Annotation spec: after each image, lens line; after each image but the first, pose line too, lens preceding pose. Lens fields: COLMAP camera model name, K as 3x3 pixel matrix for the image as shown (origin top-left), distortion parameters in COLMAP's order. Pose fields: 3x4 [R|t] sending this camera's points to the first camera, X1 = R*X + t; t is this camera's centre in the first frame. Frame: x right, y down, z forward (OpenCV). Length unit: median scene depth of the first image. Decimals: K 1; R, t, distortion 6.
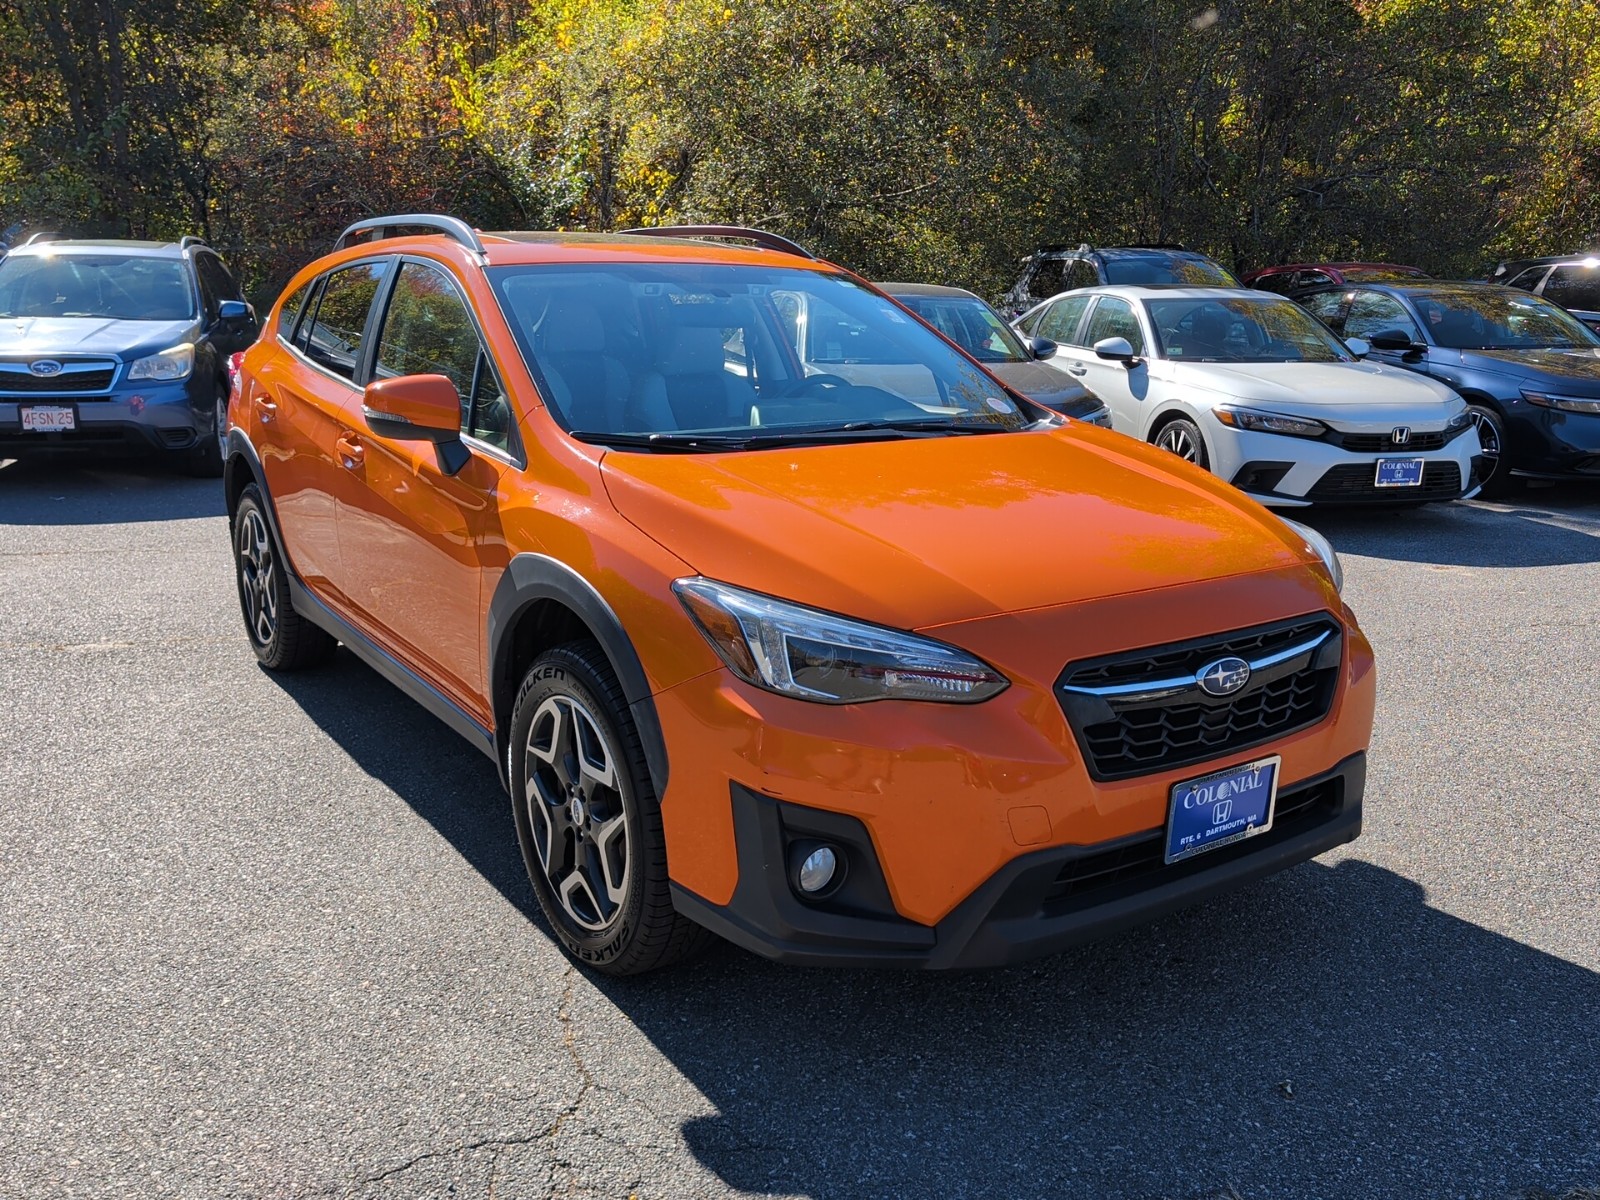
lens RADIAL K [[1348.1, 0, 808.6], [0, 1348.1, 587.4], [0, 0, 1]] dist [0.001688, 0.000618]
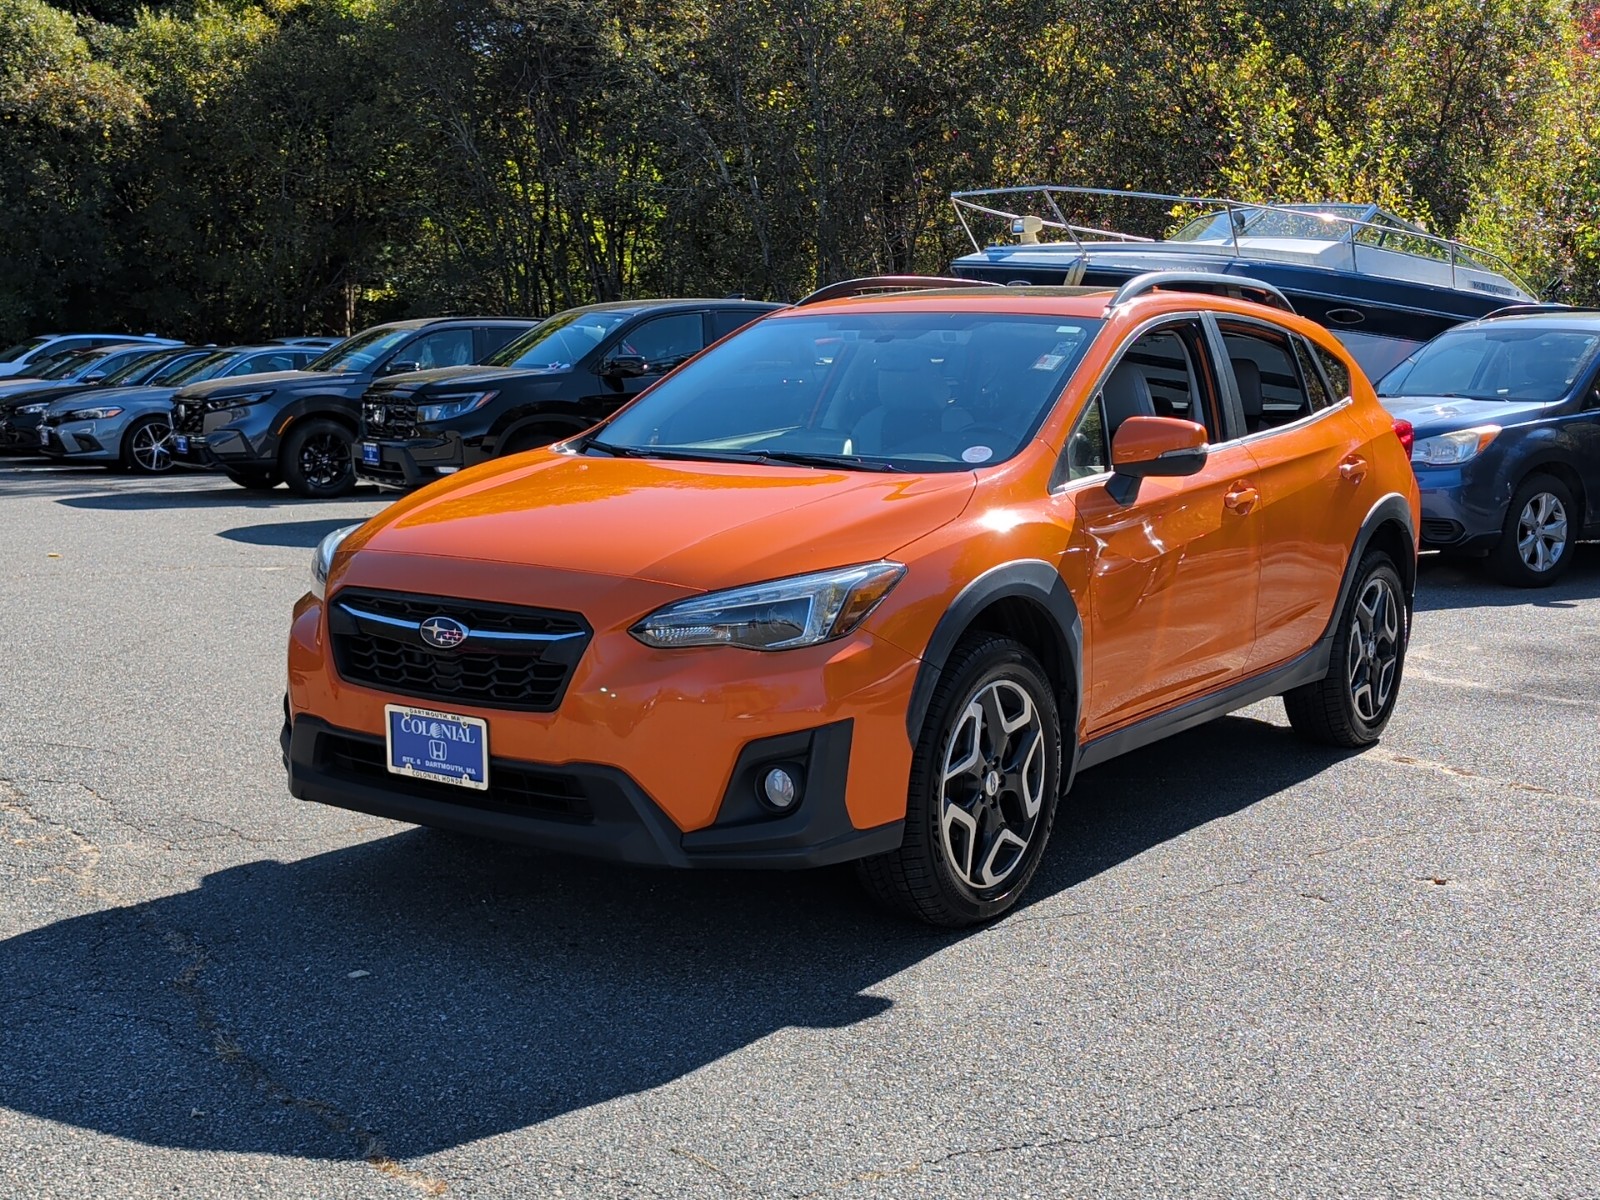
lens RADIAL K [[1904.0, 0, 806.8], [0, 1904.0, 575.0], [0, 0, 1]] dist [0.125189, -0.451061]
pose [[0.353797, 0.093869, -0.930600, 1.991054], [-0.209165, 0.977694, 0.019098, -0.083579], [0.911635, 0.187892, 0.365539, 0.663560]]
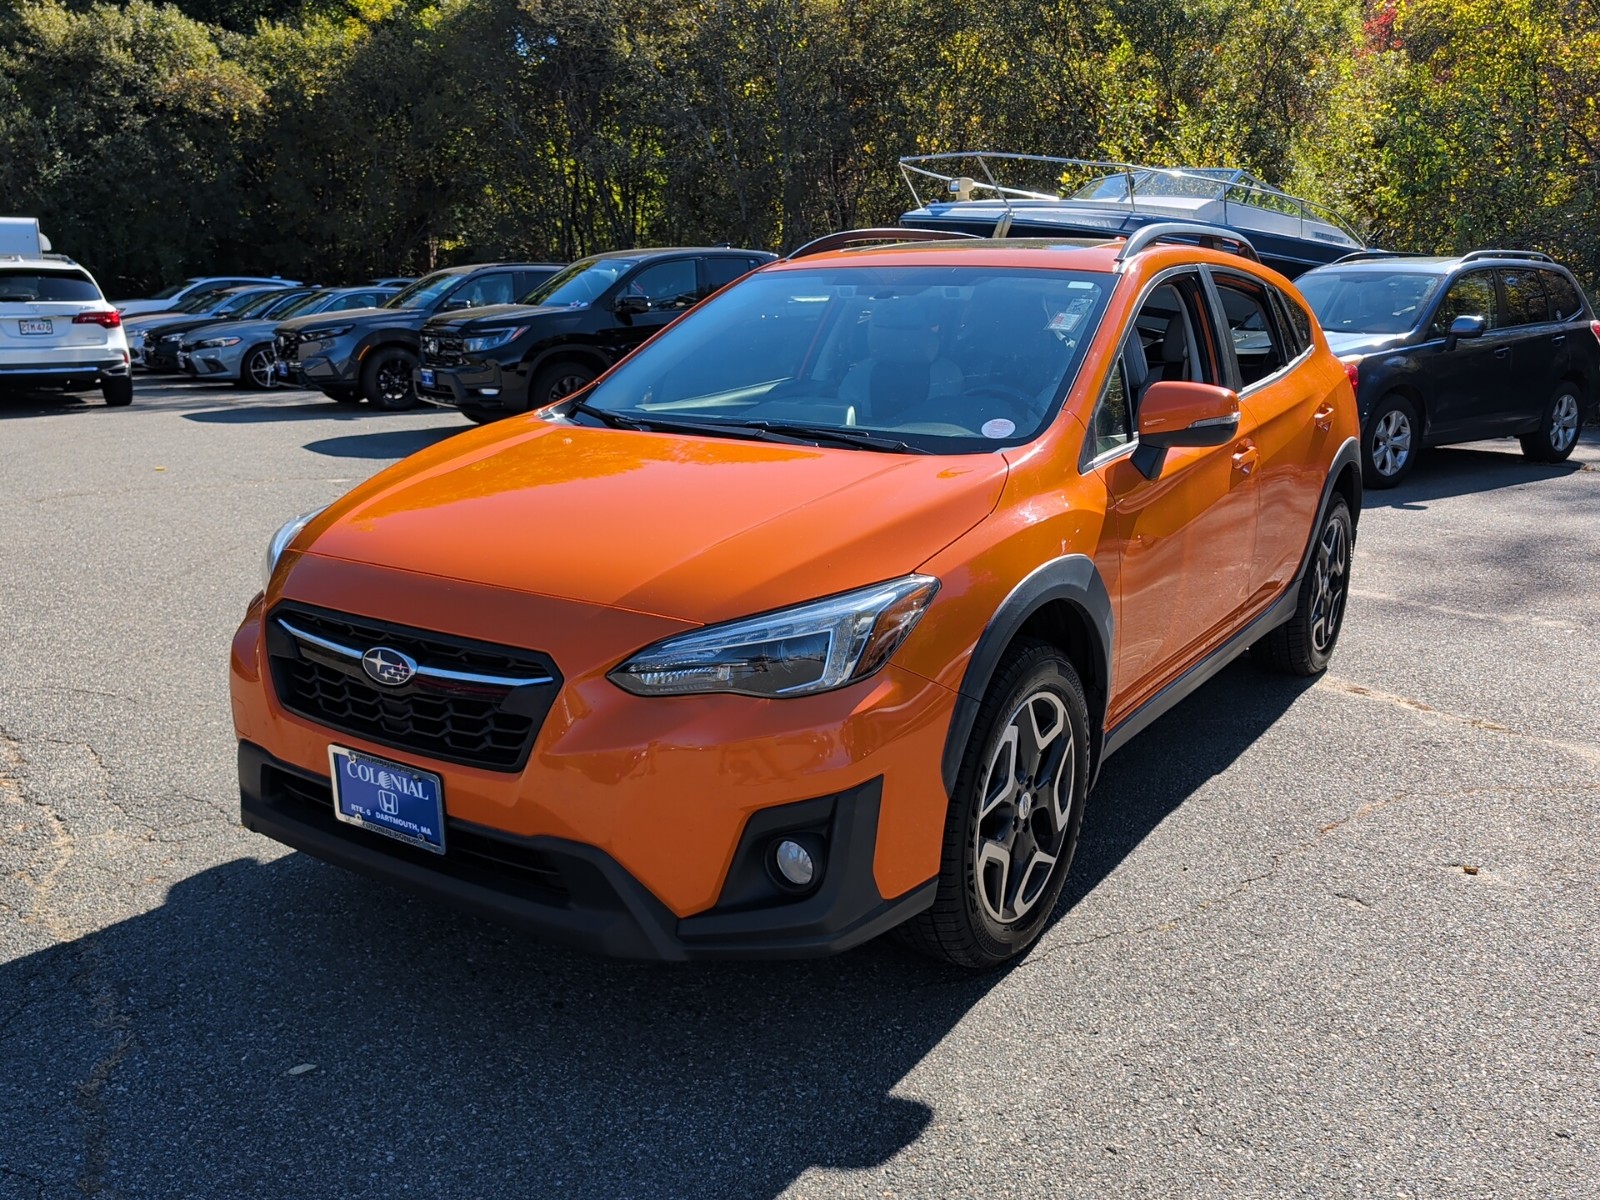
lens RADIAL K [[1348.1, 0, 808.6], [0, 1348.1, 587.4], [0, 0, 1]] dist [0.001688, 0.000618]
pose [[0.378440, 0.187041, -0.906531, 1.320217], [-0.202000, 0.972454, 0.116316, -0.169872], [0.903316, 0.139100, 0.405798, 0.865962]]
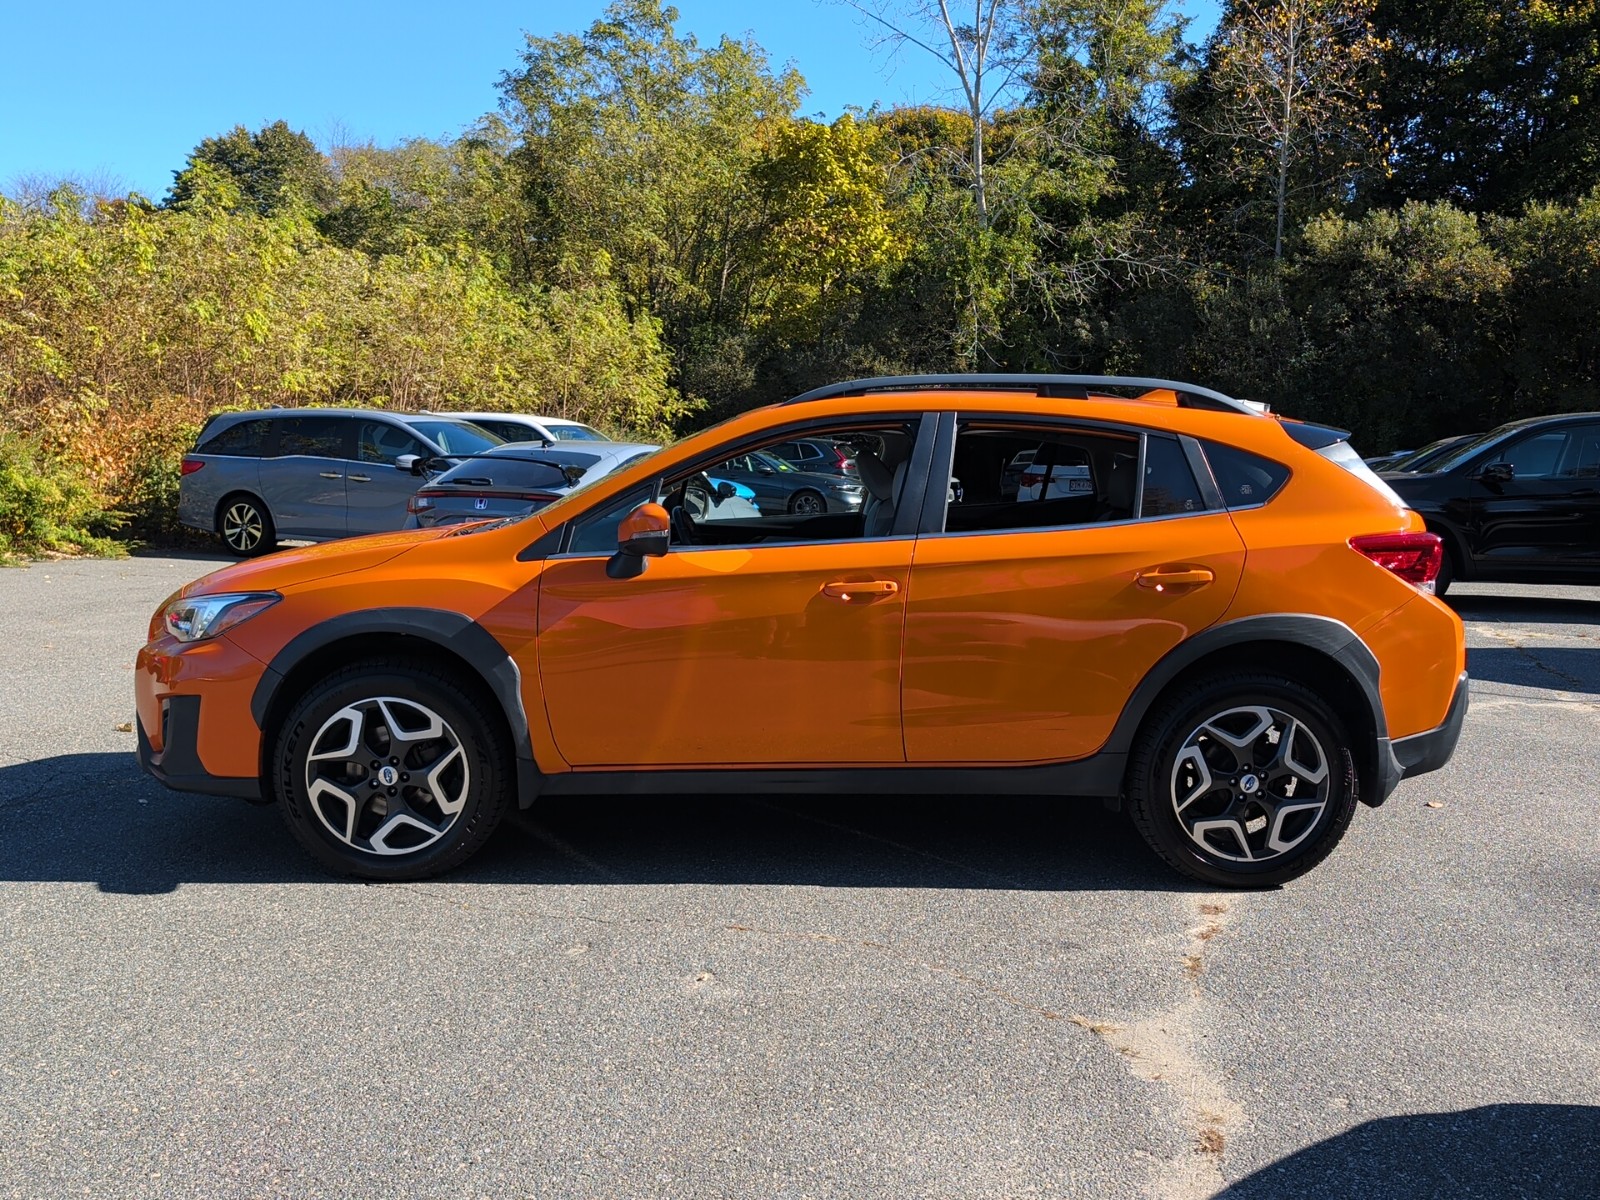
lens RADIAL K [[1348.1, 0, 808.6], [0, 1348.1, 587.4], [0, 0, 1]] dist [0.001688, 0.000618]
pose [[-0.539931, 0.060252, -0.839550, 1.484391], [-0.208702, 0.956704, 0.202880, -0.561162], [0.815425, 0.284757, -0.503980, 2.723919]]
